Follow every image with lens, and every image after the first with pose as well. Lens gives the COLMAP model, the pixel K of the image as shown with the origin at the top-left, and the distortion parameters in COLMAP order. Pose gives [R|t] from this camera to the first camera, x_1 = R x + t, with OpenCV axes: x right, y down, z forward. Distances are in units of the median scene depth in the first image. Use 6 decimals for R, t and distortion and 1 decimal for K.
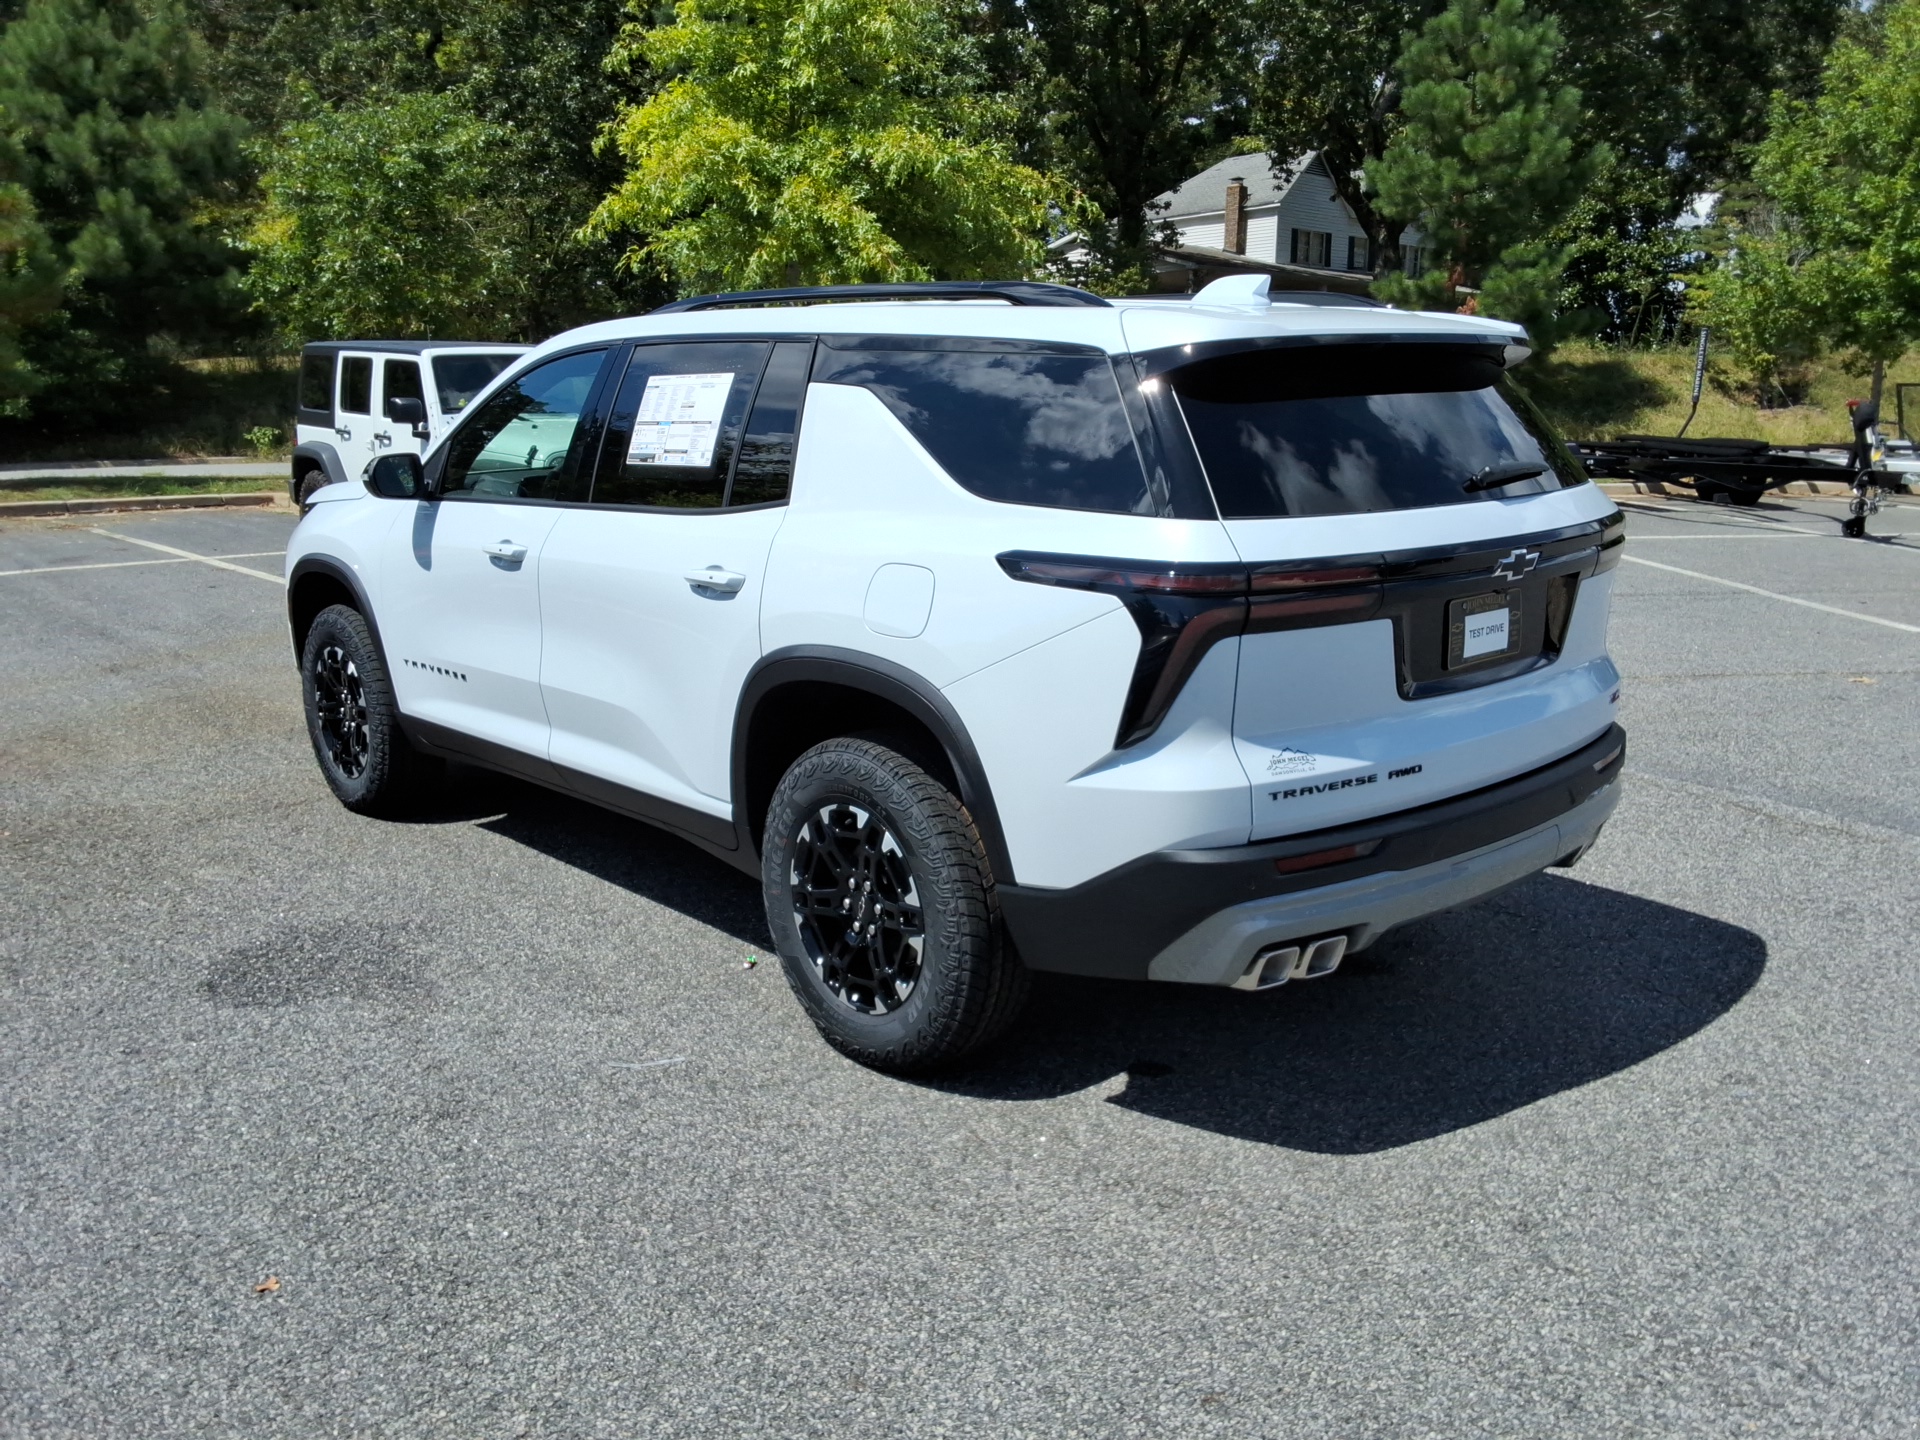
lens RADIAL K [[1560.2, 0, 967.4], [0, 1560.2, 711.9], [0, 0, 1]] dist [0.053136, -0.091483]
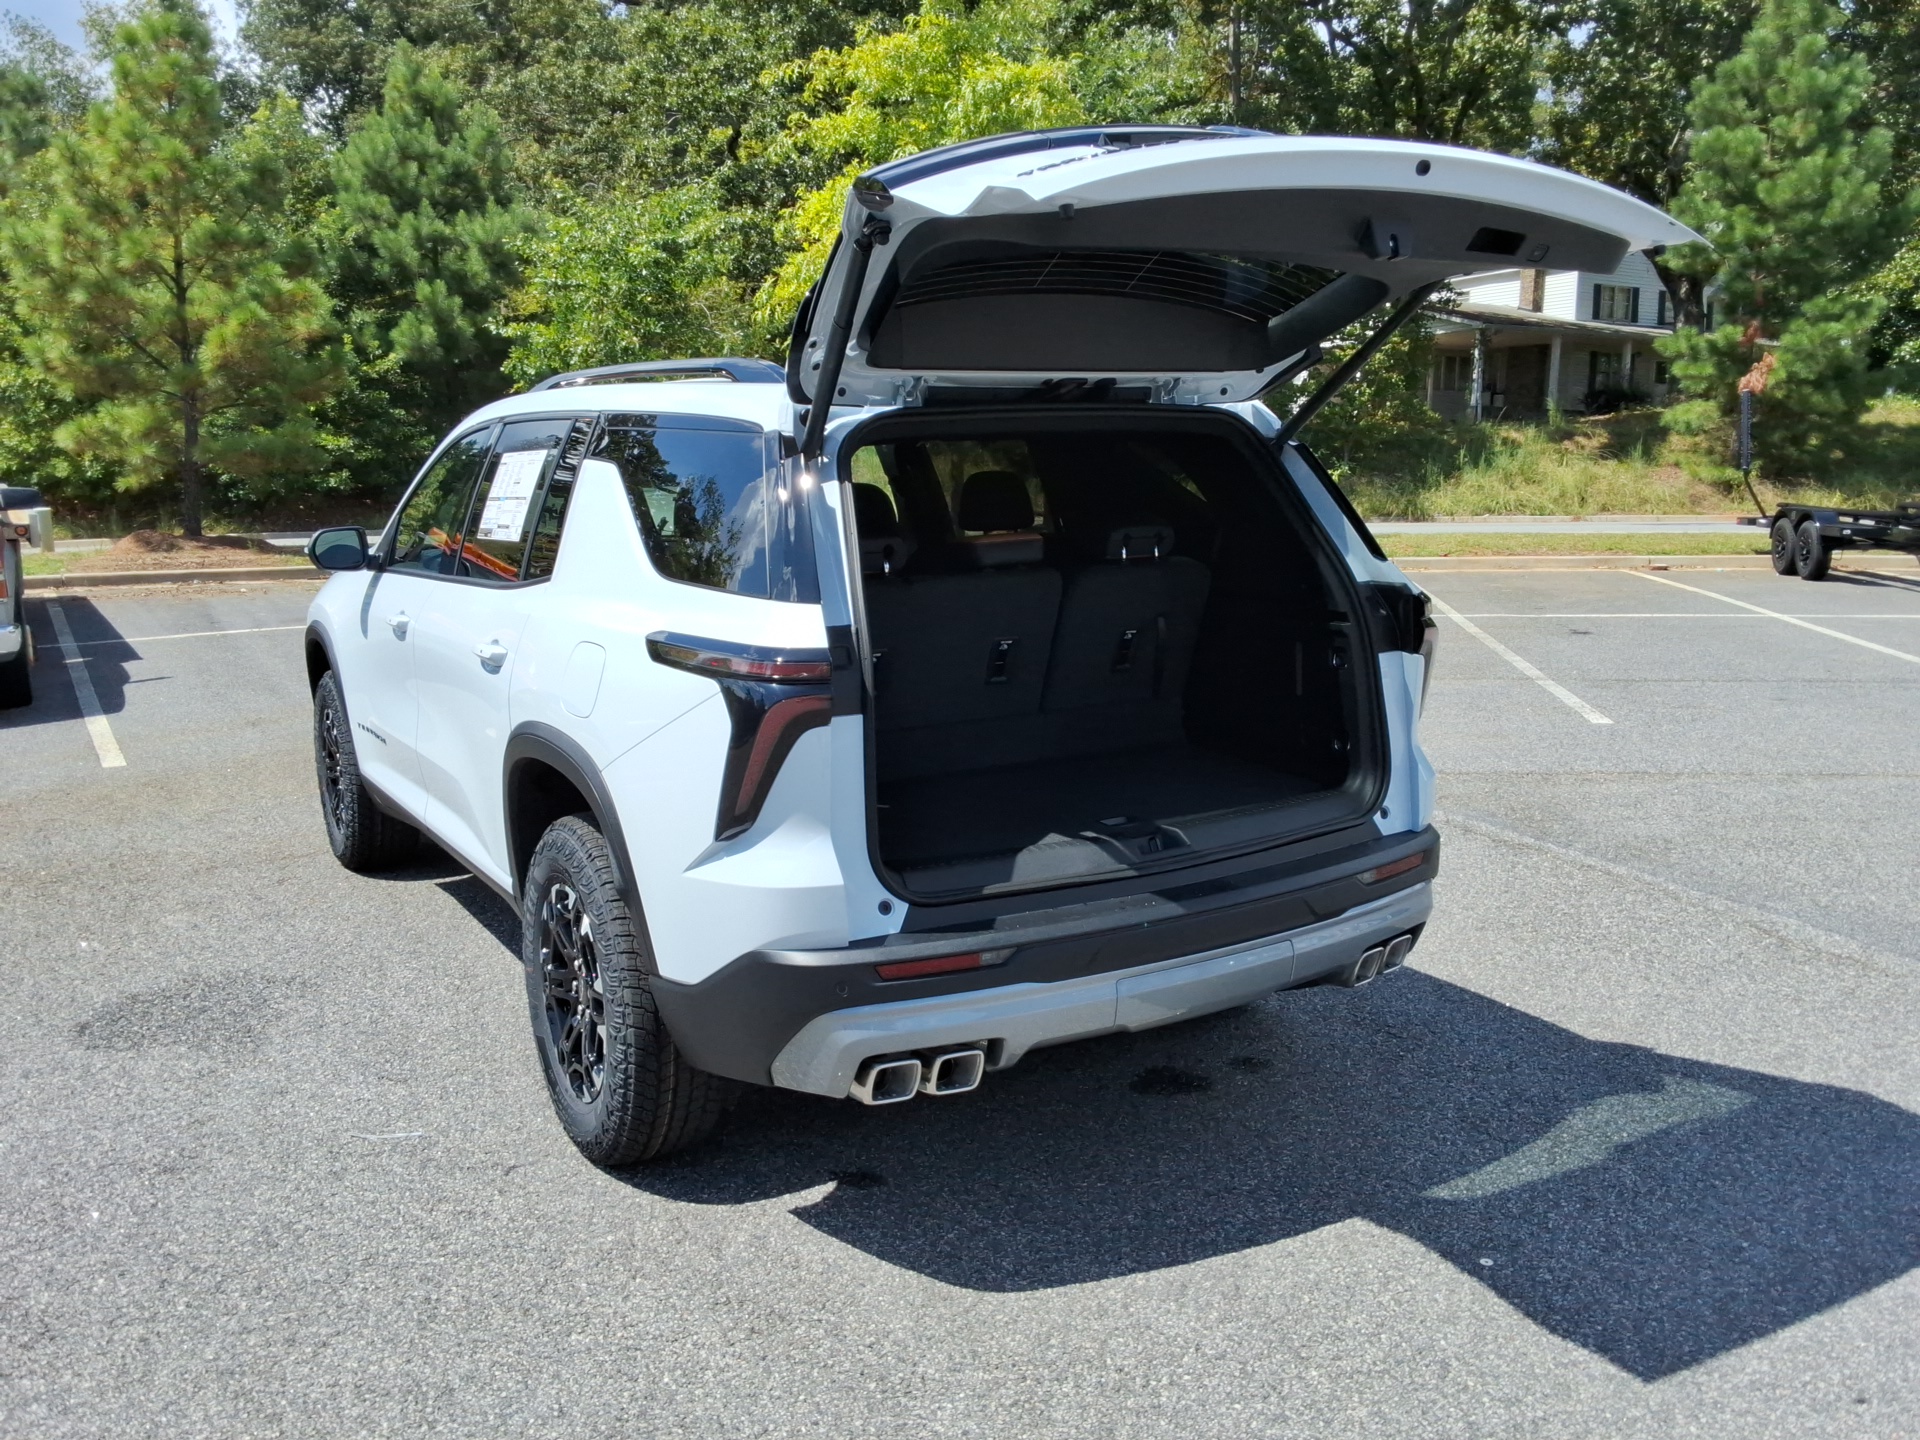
lens RADIAL K [[1543.1, 0, 969.2], [0, 1543.1, 703.7], [0, 0, 1]] dist [0.147274, -0.242801]
pose [[0.981381, 0.022474, -0.190753, 0.042710], [-0.031339, 0.998558, -0.043582, -0.002329], [0.189499, 0.048749, 0.980670, 0.009155]]
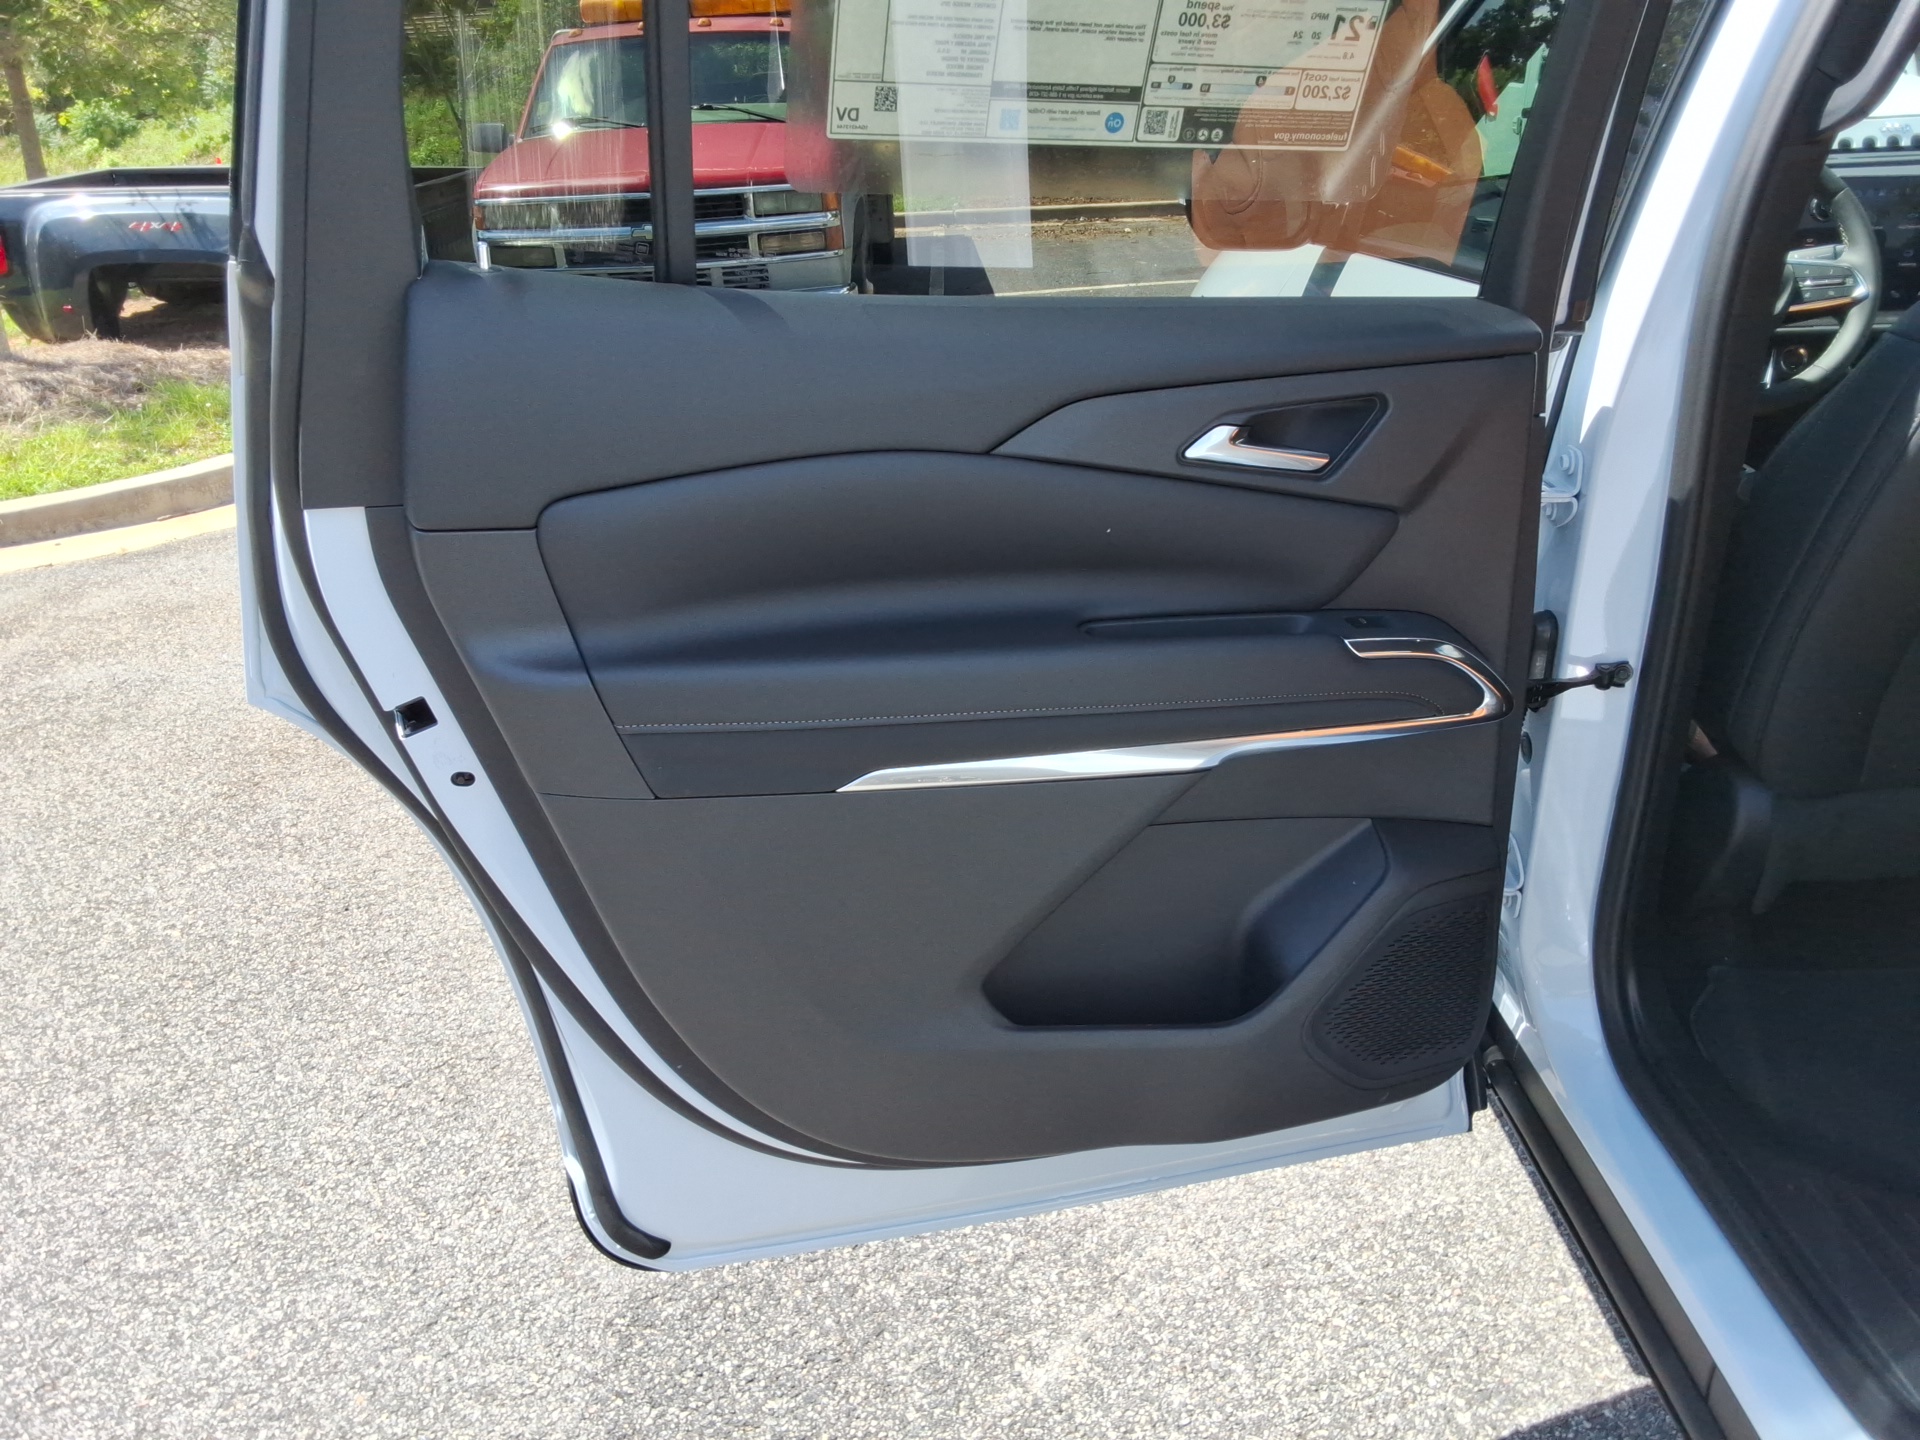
lens RADIAL K [[1575.3, 0, 959.1], [0, 1575.3, 707.4], [0, 0, 1]] dist [0.056182, -0.091399]
pose [[0.742520, 0.213509, -0.634884, -0.020159], [-0.096210, 0.972005, 0.214360, -0.016412], [0.662878, -0.098084, 0.742275, 0.102166]]
